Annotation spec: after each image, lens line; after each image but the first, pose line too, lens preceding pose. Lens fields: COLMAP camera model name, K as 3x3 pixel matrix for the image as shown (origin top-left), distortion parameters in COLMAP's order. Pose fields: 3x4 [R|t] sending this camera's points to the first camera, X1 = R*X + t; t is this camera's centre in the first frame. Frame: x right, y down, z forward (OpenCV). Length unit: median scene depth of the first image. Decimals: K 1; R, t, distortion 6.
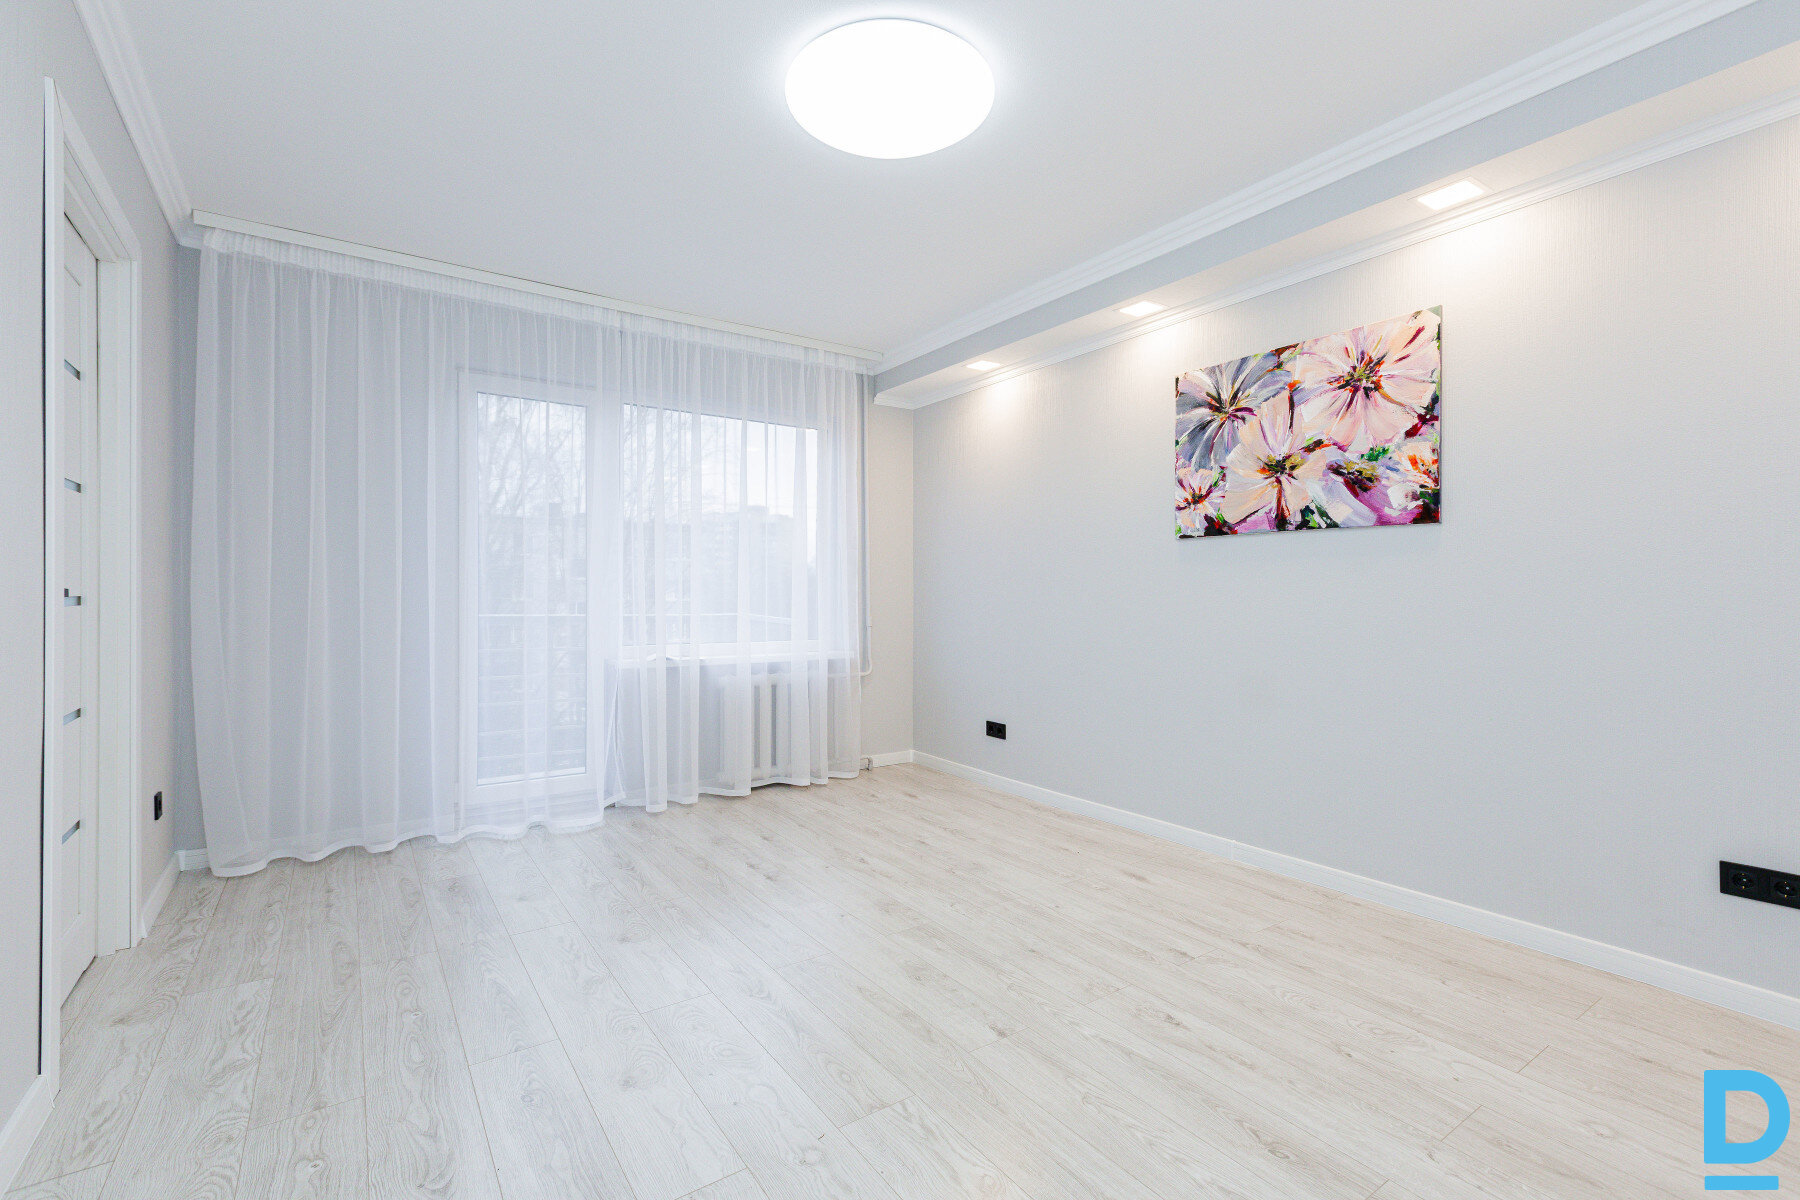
lens RADIAL K [[803.3, 0, 900.0], [0, 803.3, 600.0], [0, 0, 1]] dist [0.011407, 0.000047]
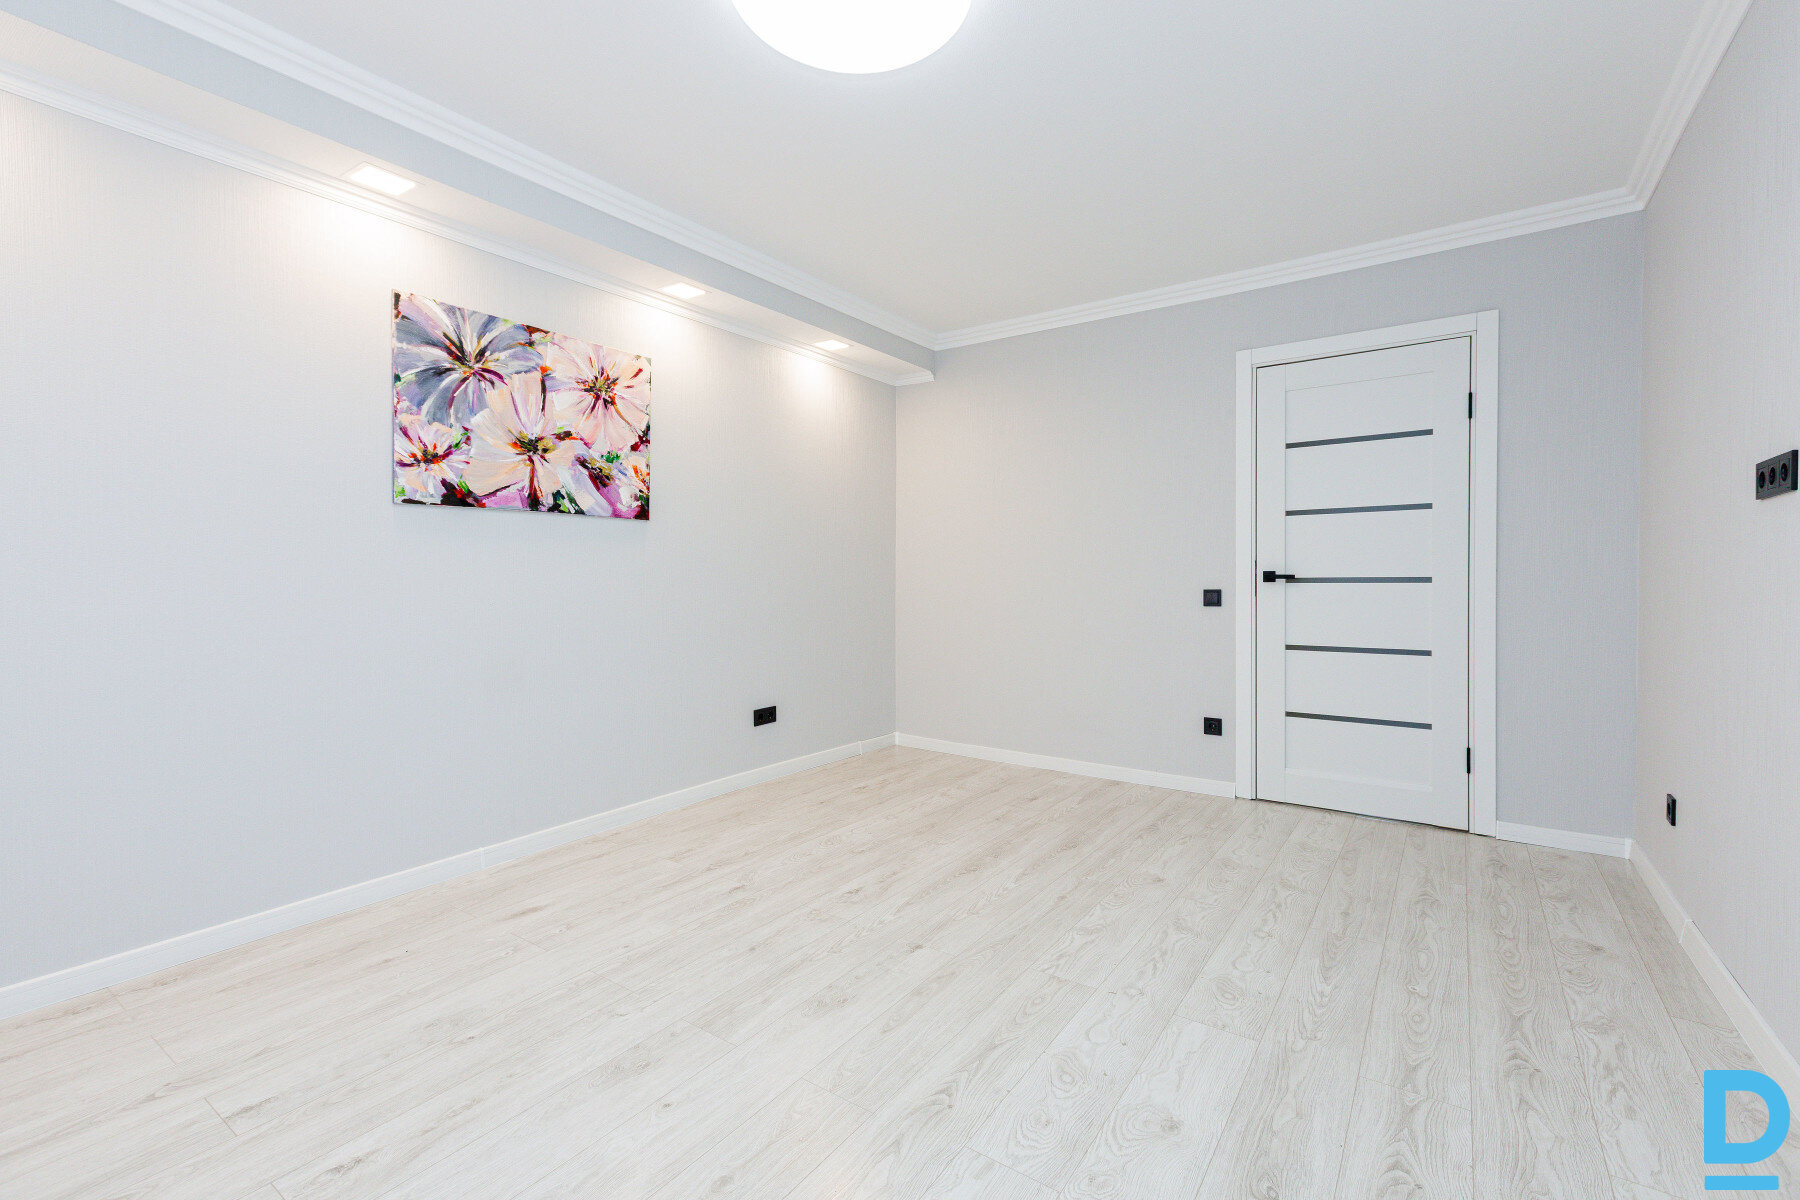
lens RADIAL K [[787.2, 0, 897.7], [0, 787.2, 589.1], [0, 0, 1]] dist [0.019452, -0.000190]
pose [[-0.345187, -0.020667, 0.938306, -0.613057], [0.006958, 0.999674, 0.024578, -0.009640], [-0.938508, 0.015013, -0.344931, 0.926467]]
